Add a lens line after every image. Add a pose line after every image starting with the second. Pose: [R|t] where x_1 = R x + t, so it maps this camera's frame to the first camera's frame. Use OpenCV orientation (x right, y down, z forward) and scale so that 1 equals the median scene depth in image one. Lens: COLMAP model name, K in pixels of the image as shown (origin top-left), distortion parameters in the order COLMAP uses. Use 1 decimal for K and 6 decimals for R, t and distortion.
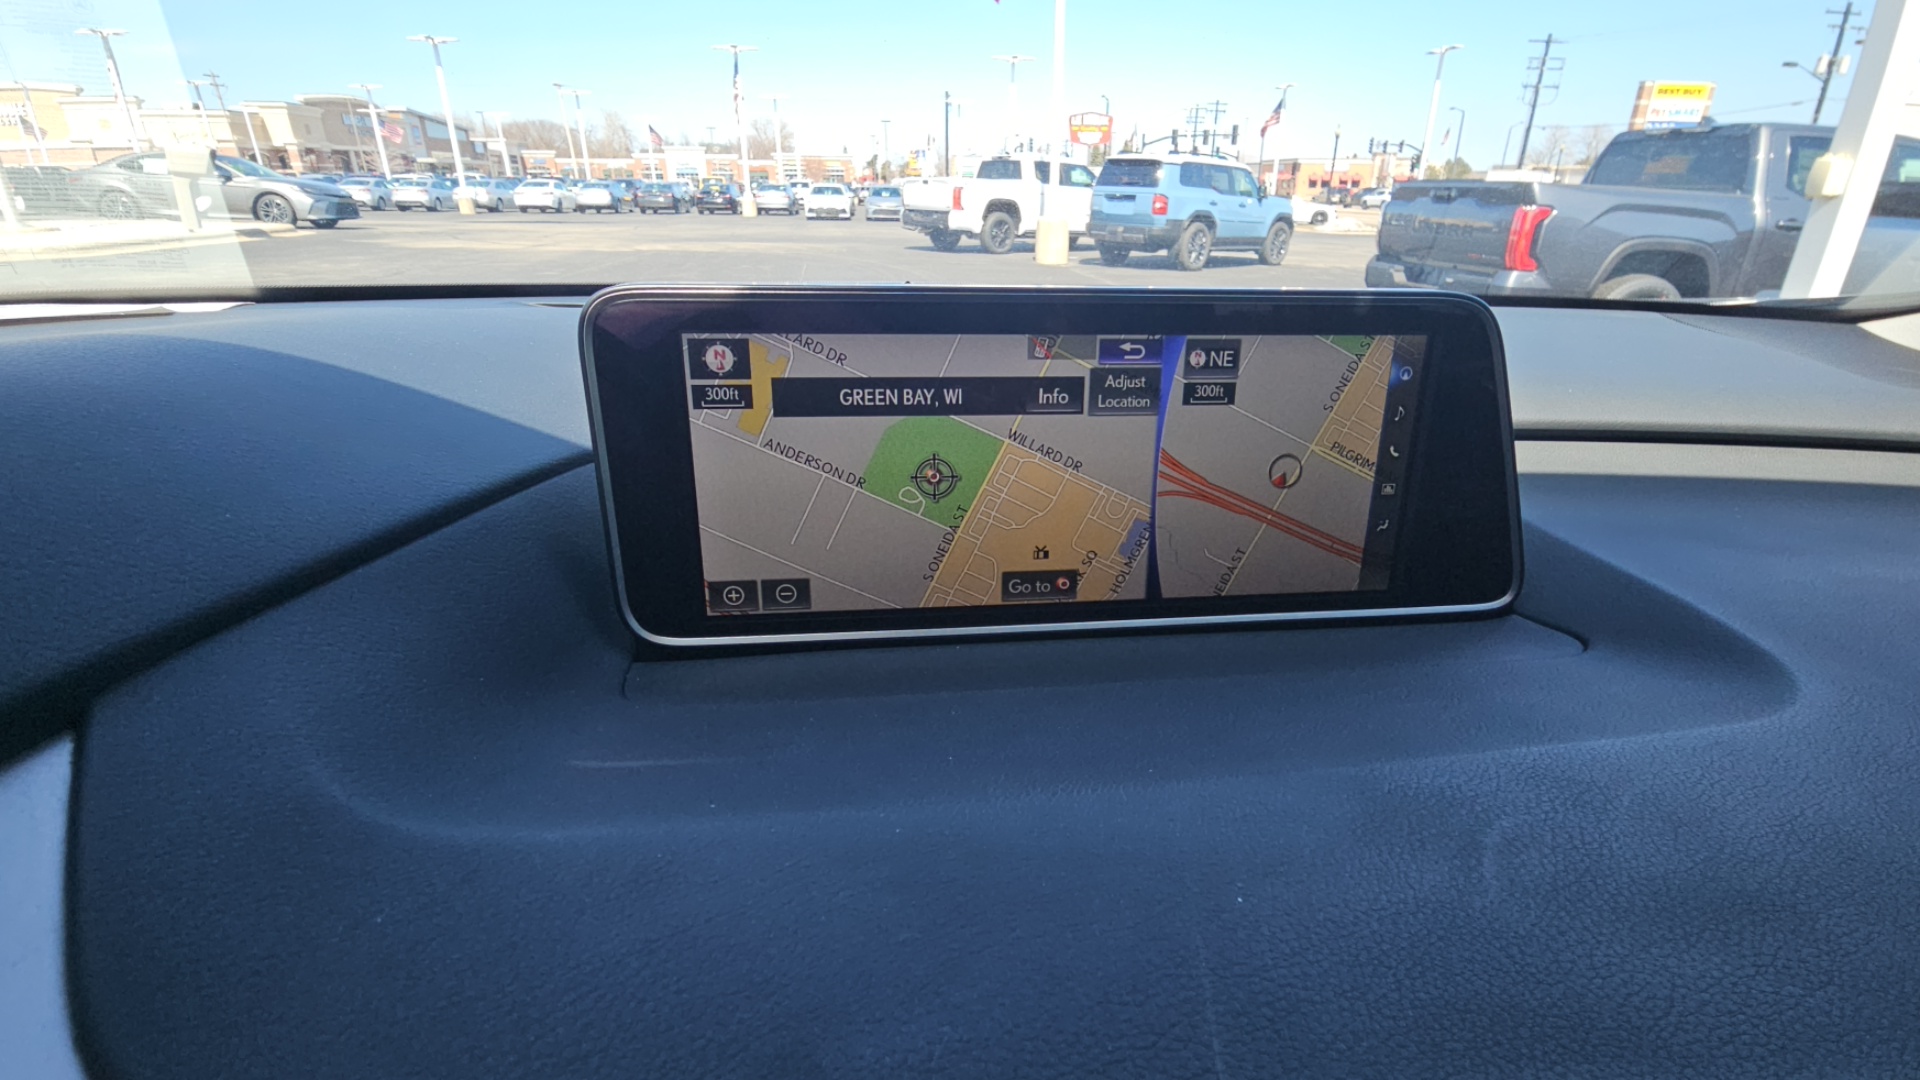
lens RADIAL K [[857.7, 0, 982.0], [0, 857.7, 549.7], [0, 0, 1]] dist [0.009303, -0.007760]
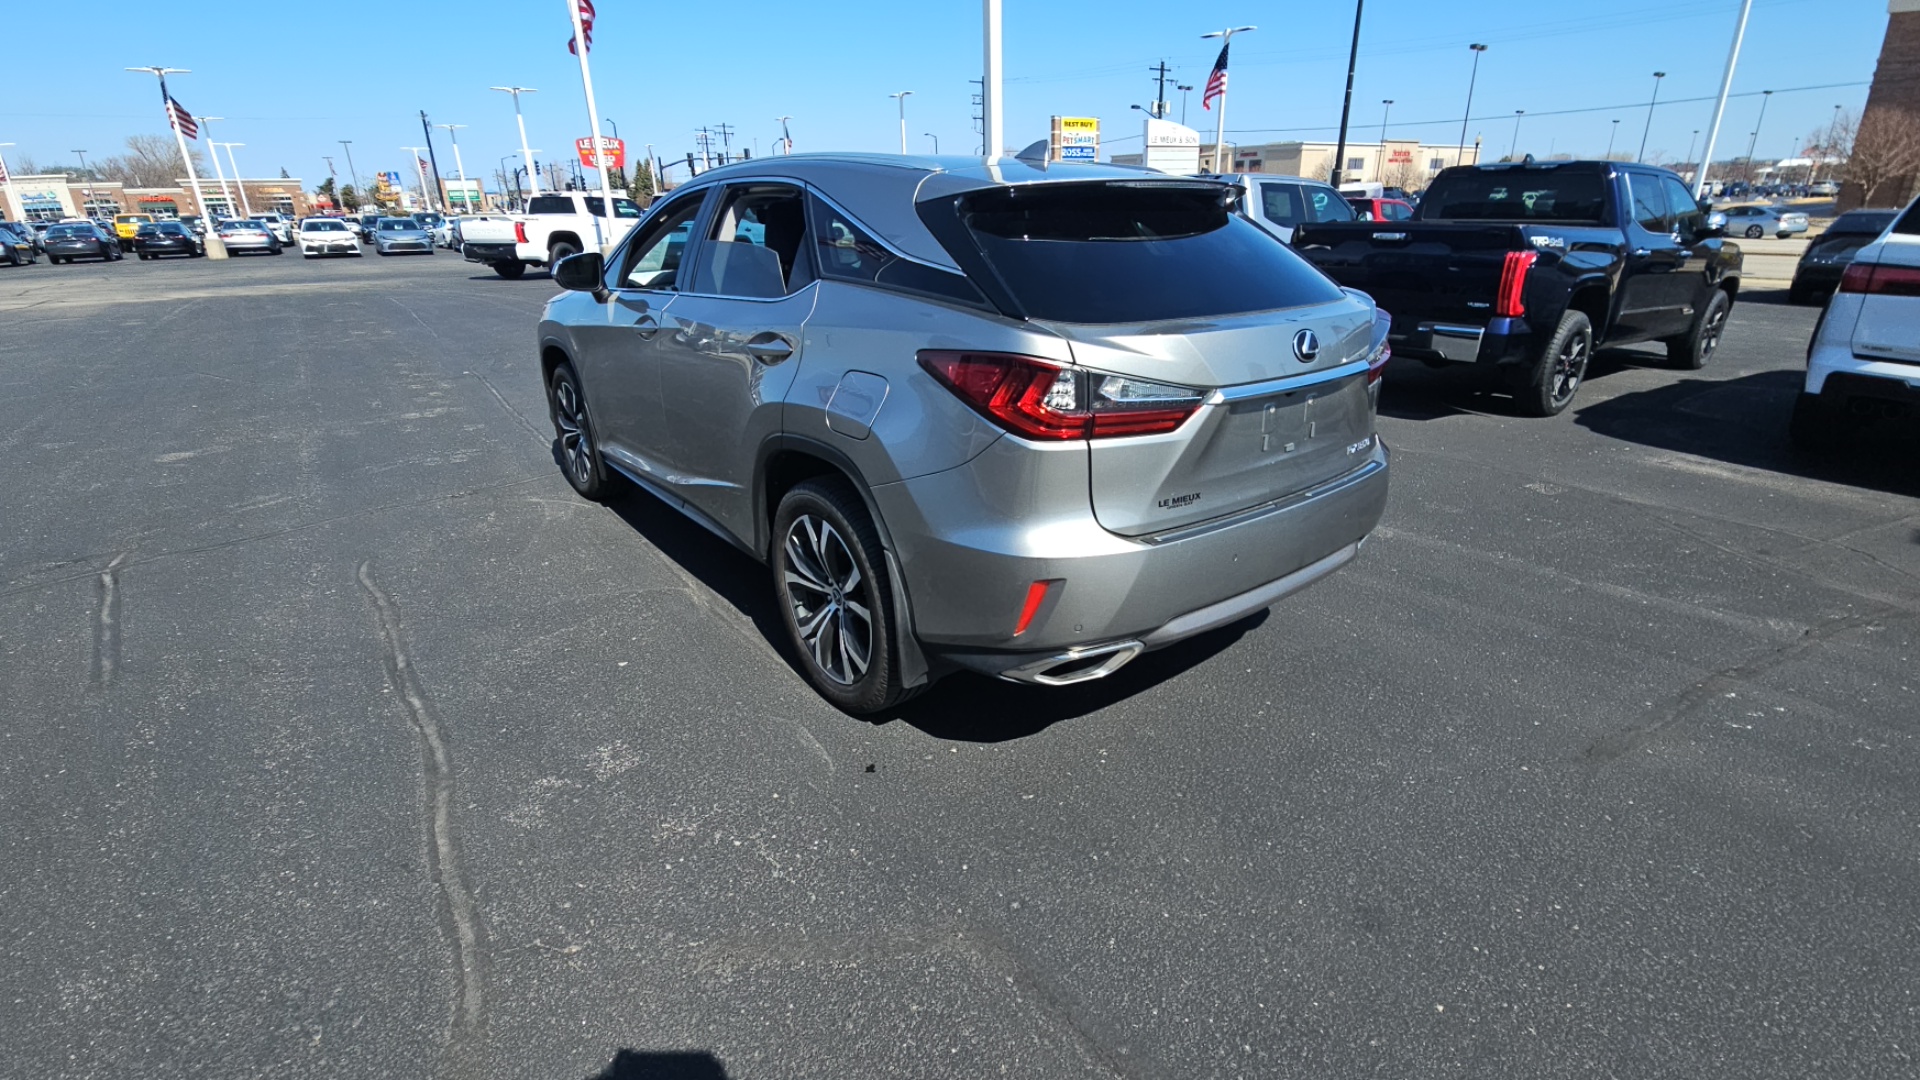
lens RADIAL K [[857.7, 0, 982.6], [0, 857.7, 539.9], [0, 0, 1]] dist [0.009303, -0.007760]
pose [[0.875198, -0.201281, 0.439902, -0.071217], [0.212542, 0.976855, 0.024109, 0.083784], [-0.434573, 0.072397, 0.897722, -0.237551]]
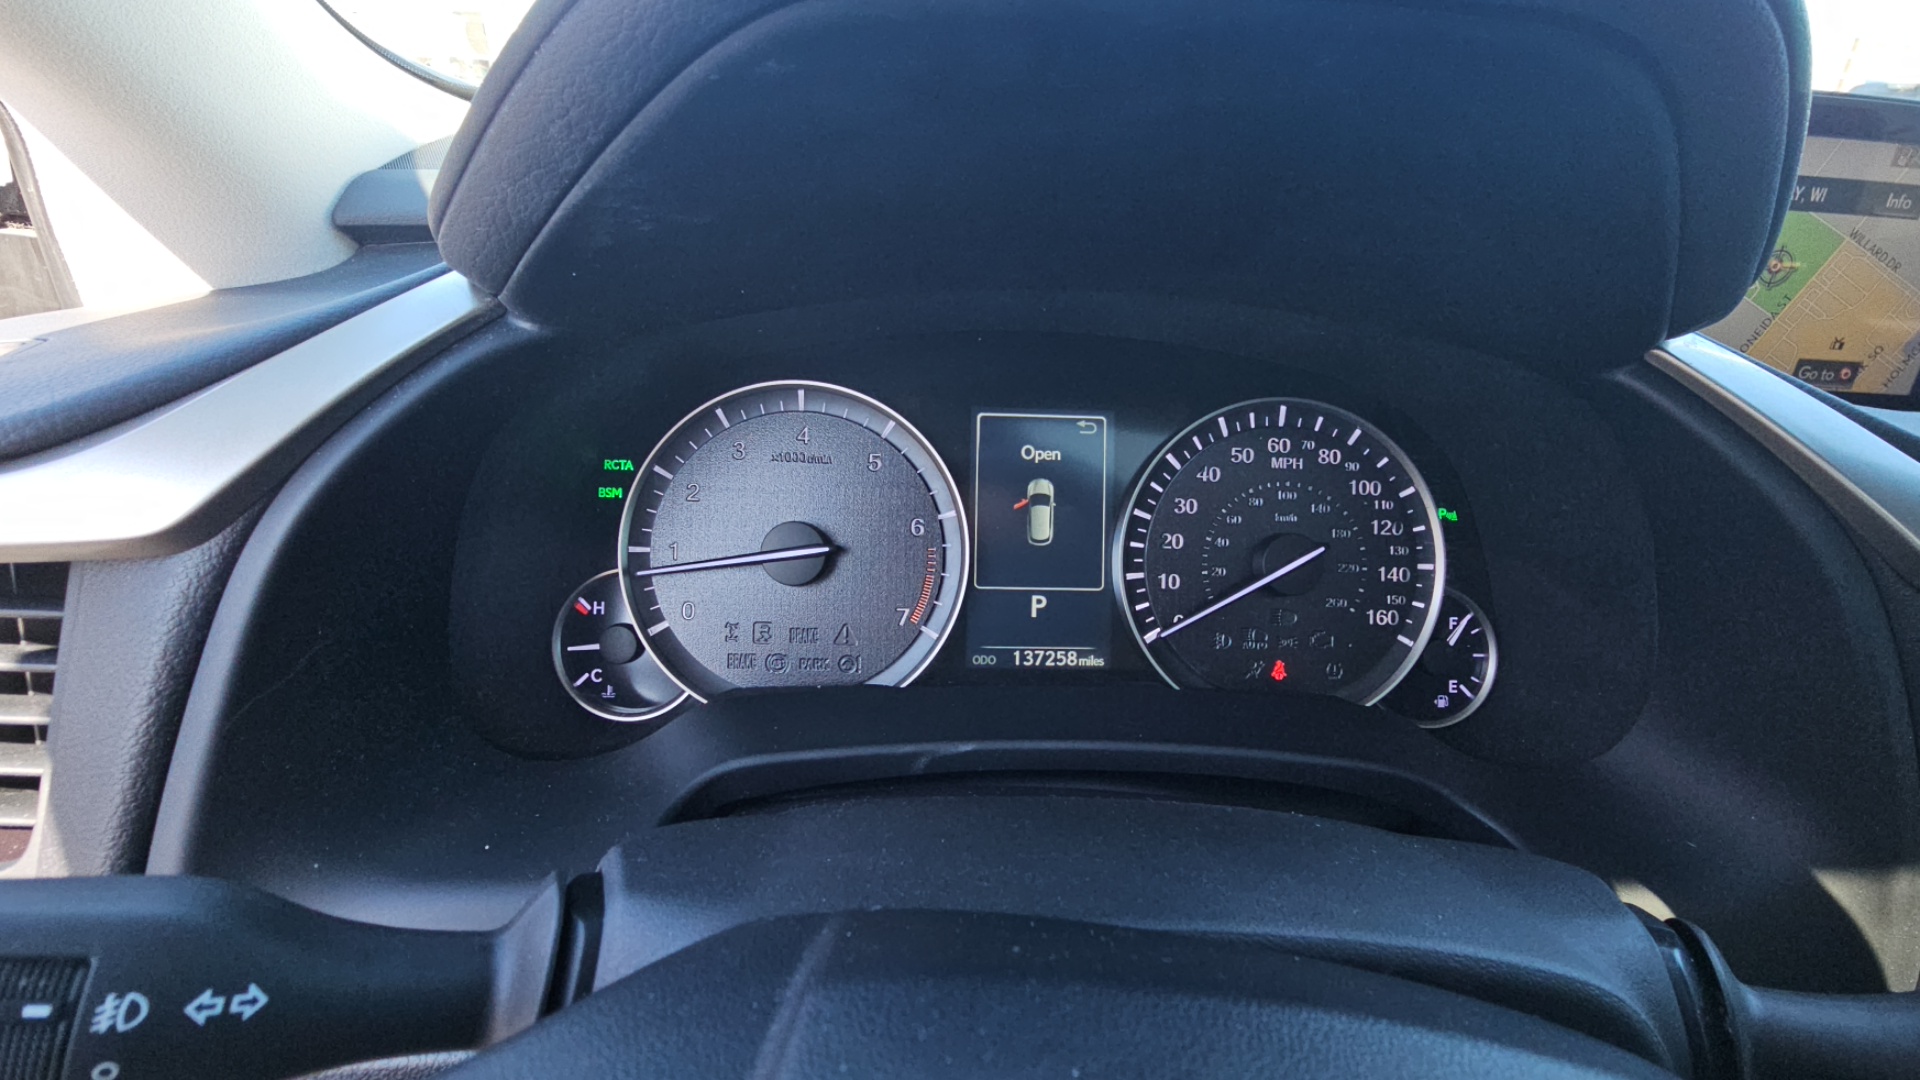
lens RADIAL K [[857.7, 0, 981.4], [0, 857.7, 542.3], [0, 0, 1]] dist [0.009303, -0.007760]
pose [[0.991643, 0.085476, -0.096632, -0.019080], [-0.079739, 0.994901, 0.061754, 0.005886], [0.101418, -0.053533, 0.993403, -0.005782]]
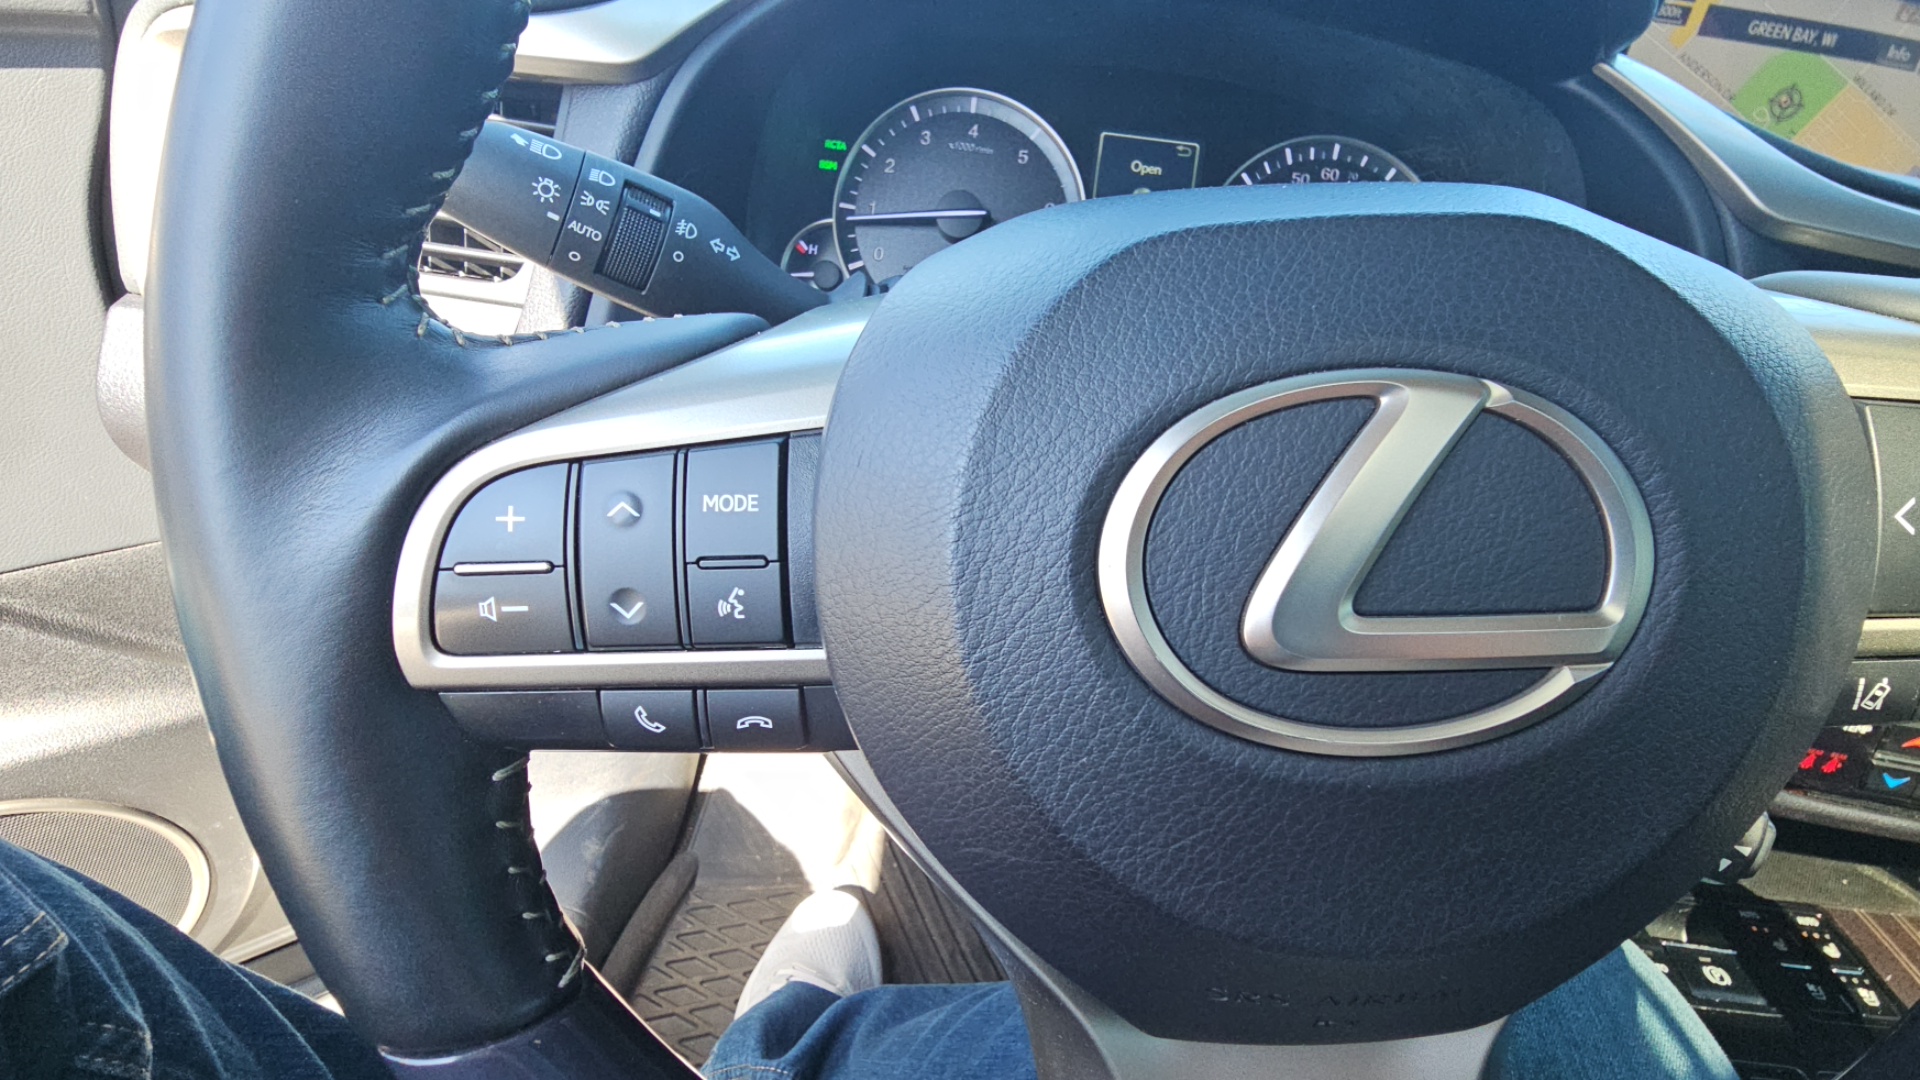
lens RADIAL K [[857.7, 0, 977.6], [0, 857.7, 545.3], [0, 0, 1]] dist [0.009303, -0.007760]
pose [[0.969039, 0.198938, -0.146241, -0.018726], [-0.177355, 0.972912, 0.148283, 0.012226], [0.171779, -0.117756, 0.978072, -0.012691]]
